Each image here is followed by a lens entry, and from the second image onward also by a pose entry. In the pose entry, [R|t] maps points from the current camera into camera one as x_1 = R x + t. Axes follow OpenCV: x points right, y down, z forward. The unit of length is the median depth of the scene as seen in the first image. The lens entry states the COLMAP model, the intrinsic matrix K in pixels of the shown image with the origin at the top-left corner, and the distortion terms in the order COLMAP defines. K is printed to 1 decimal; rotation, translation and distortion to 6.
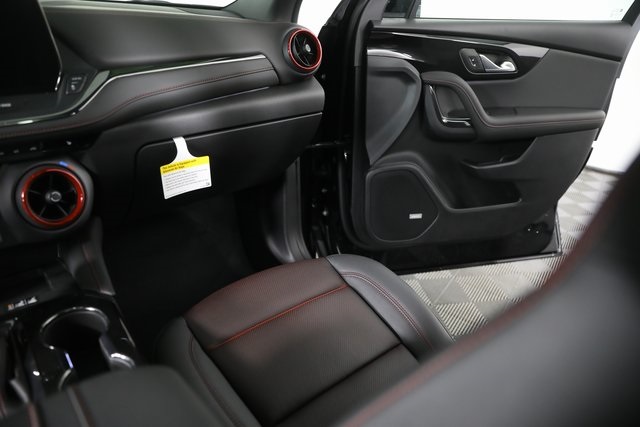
lens RADIAL K [[432.9, 0, 317.5], [0, 432.9, 213.1], [0, 0, 1]] dist [-0.096947, 0.053435]
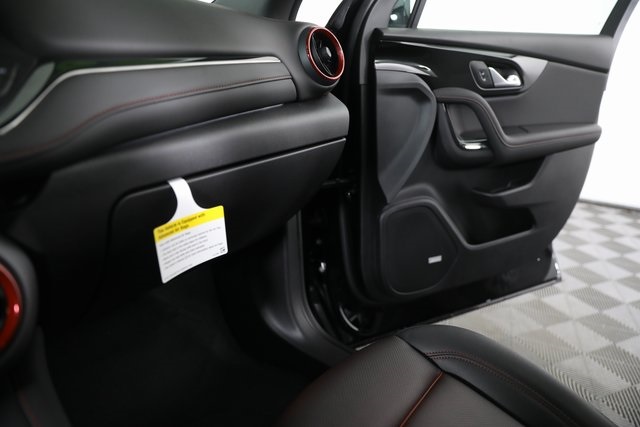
lens RADIAL K [[432.9, 0, 323.9], [0, 432.9, 212.8], [0, 0, 1]] dist [-0.096947, 0.053435]
pose [[0.973516, -0.097210, 0.206924, -0.202714], [0.119697, 0.987856, -0.099059, -0.035355], [-0.194782, 0.121204, 0.973329, 0.299267]]
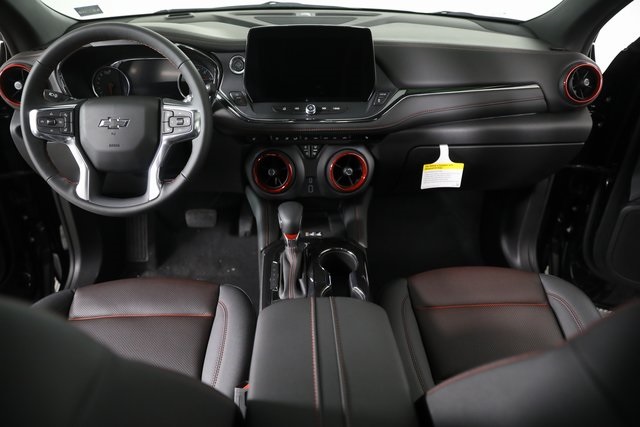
lens RADIAL K [[432.9, 0, 317.6], [0, 432.9, 213.9], [0, 0, 1]] dist [-0.096947, 0.053435]
pose [[0.794794, 0.297831, -0.528772, 0.087840], [-0.247299, 0.954618, 0.165975, -0.080163], [0.554207, -0.001151, 0.832378, -0.212701]]
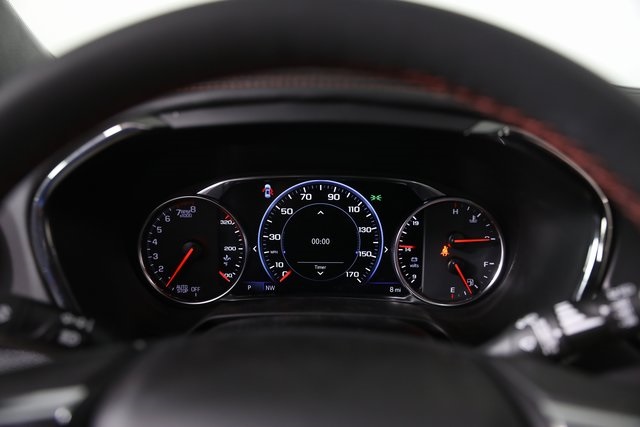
lens RADIAL K [[458.0, 0, 312.6], [0, 458.0, 235.6], [0, 0, 1]] dist [-0.011221, -0.001648]
pose [[0.762321, 0.176503, -0.622667, -0.632259], [-0.257666, 0.965328, -0.041821, -0.104823], [0.593696, 0.192321, 0.781369, 0.120305]]
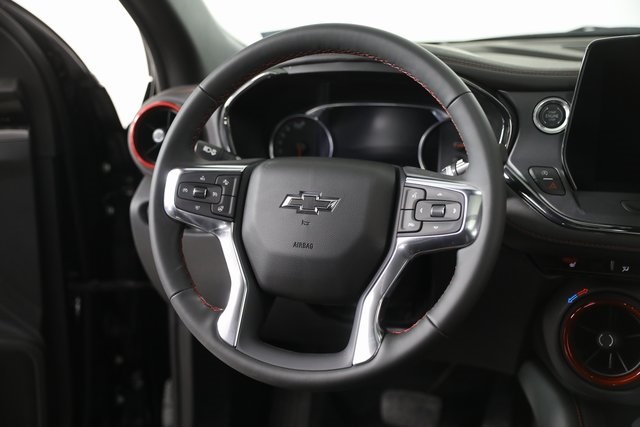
lens RADIAL K [[687.9, 0, 317.6], [0, 687.9, 214.3], [0, 0, 1]] dist [0.021211, 0.000000]
pose [[0.525622, 0.192288, -0.828702, -0.129390], [-0.327118, 0.944910, 0.011771, -0.015775], [0.785313, 0.264896, 0.559566, -0.126734]]
